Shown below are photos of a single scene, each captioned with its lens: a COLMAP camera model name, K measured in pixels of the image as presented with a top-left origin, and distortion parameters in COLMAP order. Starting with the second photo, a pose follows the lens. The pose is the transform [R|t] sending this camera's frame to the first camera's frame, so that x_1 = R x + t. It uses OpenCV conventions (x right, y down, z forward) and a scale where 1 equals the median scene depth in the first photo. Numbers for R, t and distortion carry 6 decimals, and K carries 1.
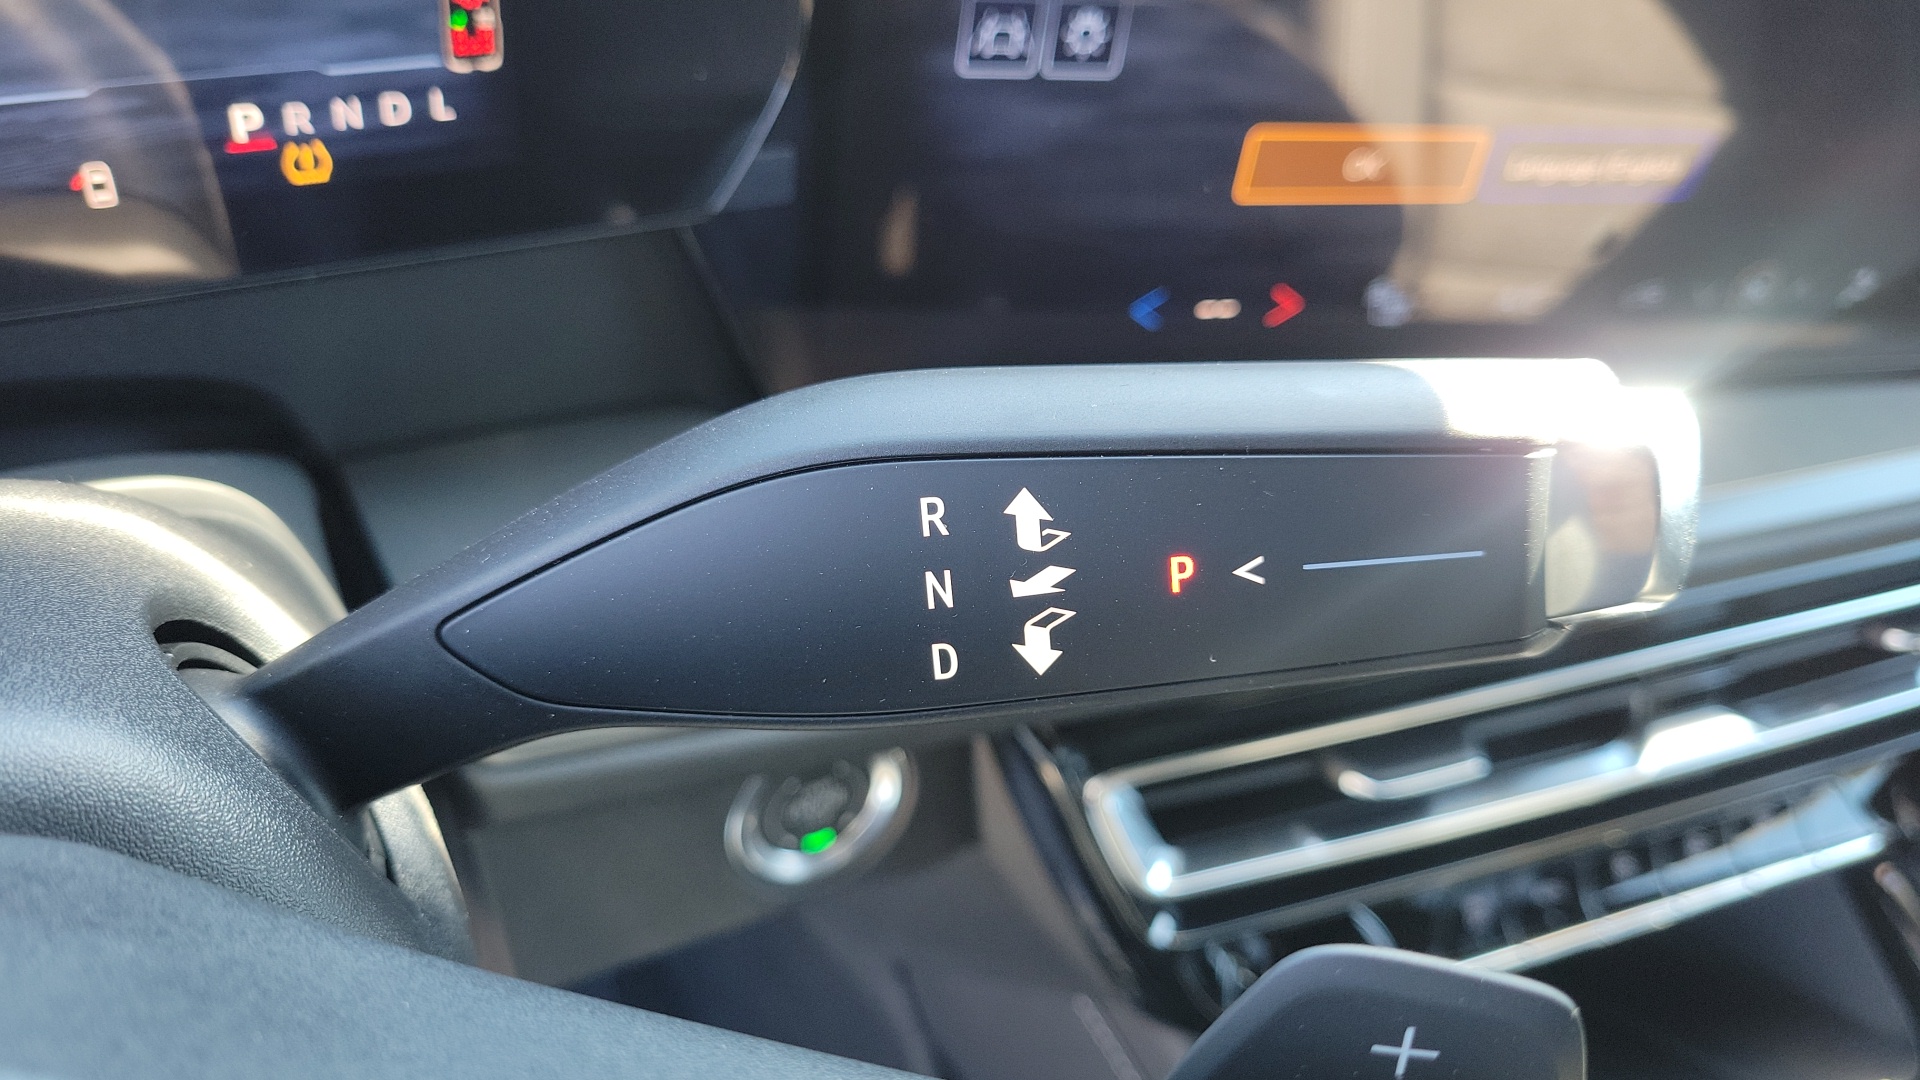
lens RADIAL K [[1547.5, 0, 960.0], [0, 1547.5, 540.0], [0, 0, 1]] dist [-0.005572, -0.003583]
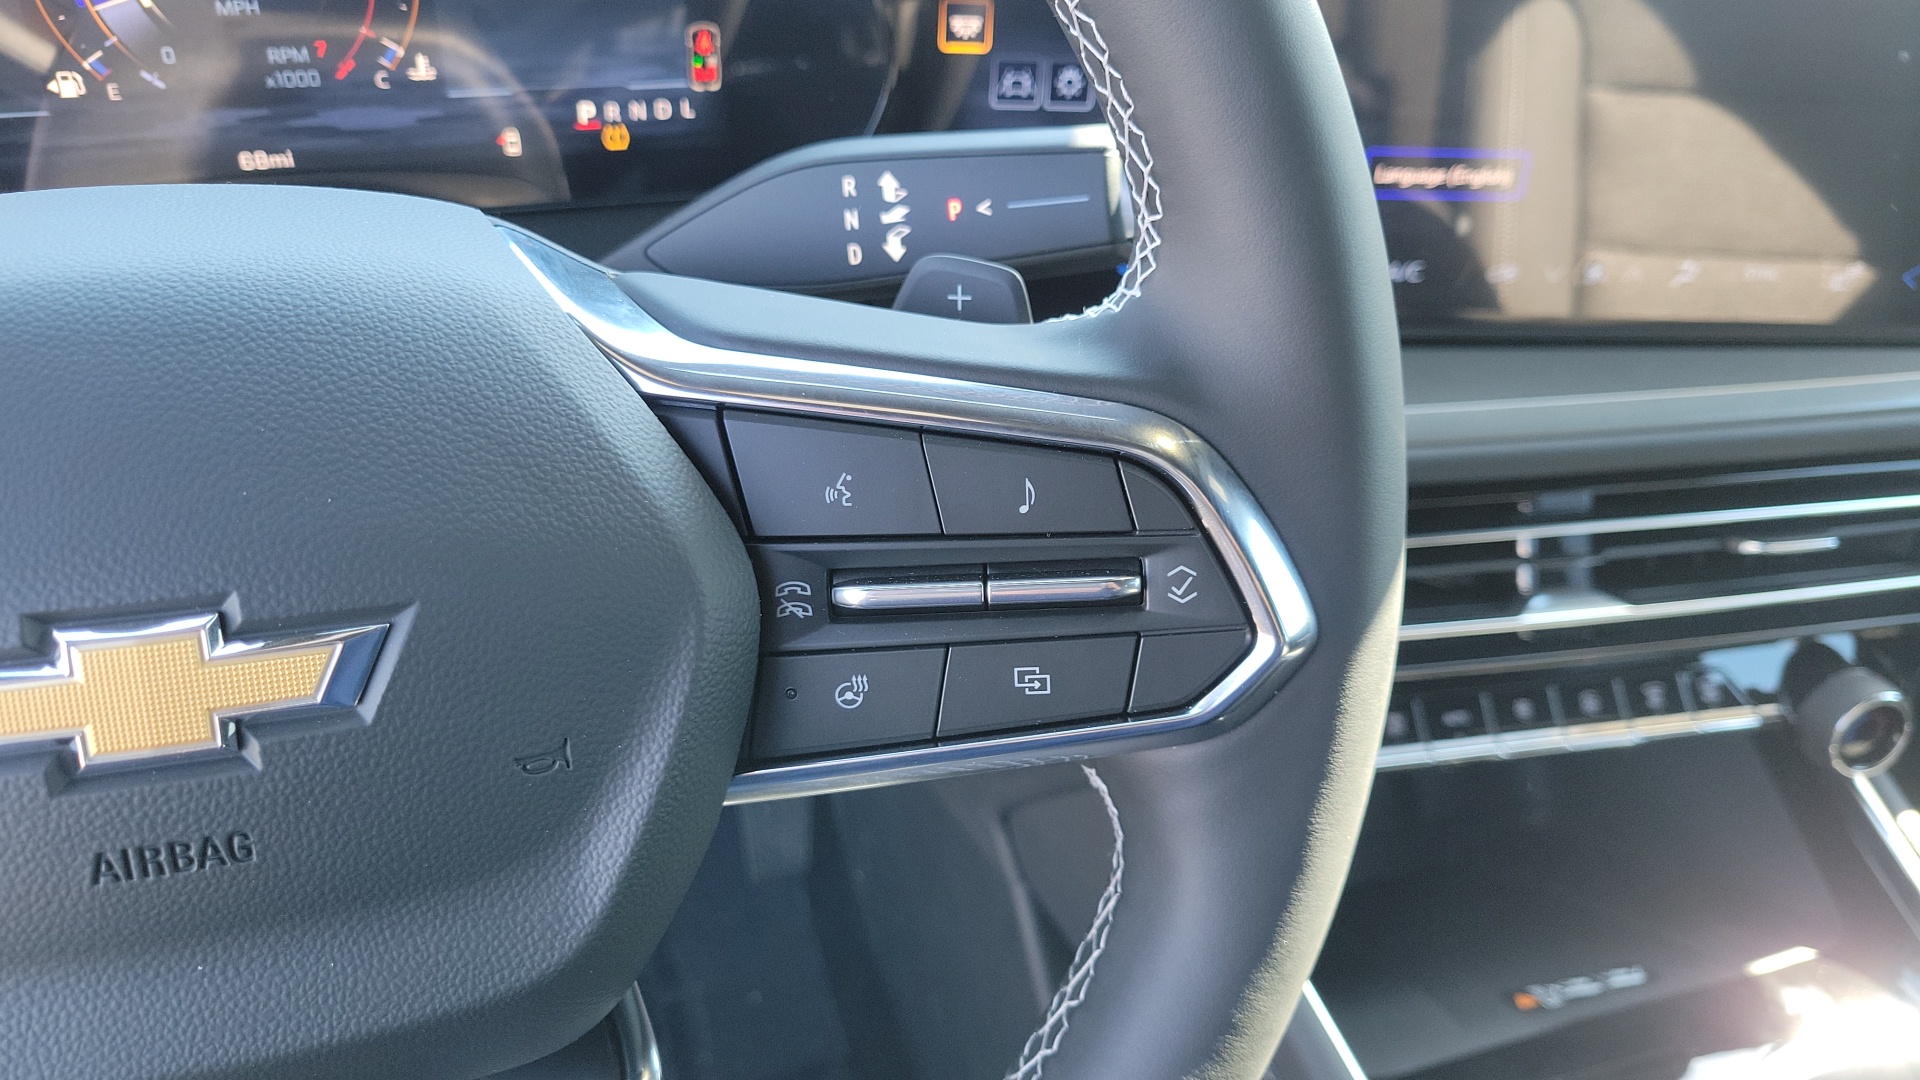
lens RADIAL K [[1510.8, 0, 960.0], [0, 1510.8, 540.0], [0, 0, 1]] dist [0.039037, -0.032102]
pose [[0.982689, 0.020332, -0.184143, 0.336764], [-0.047559, 0.988336, -0.144672, 0.485908], [0.179053, 0.150926, 0.972194, -0.641595]]
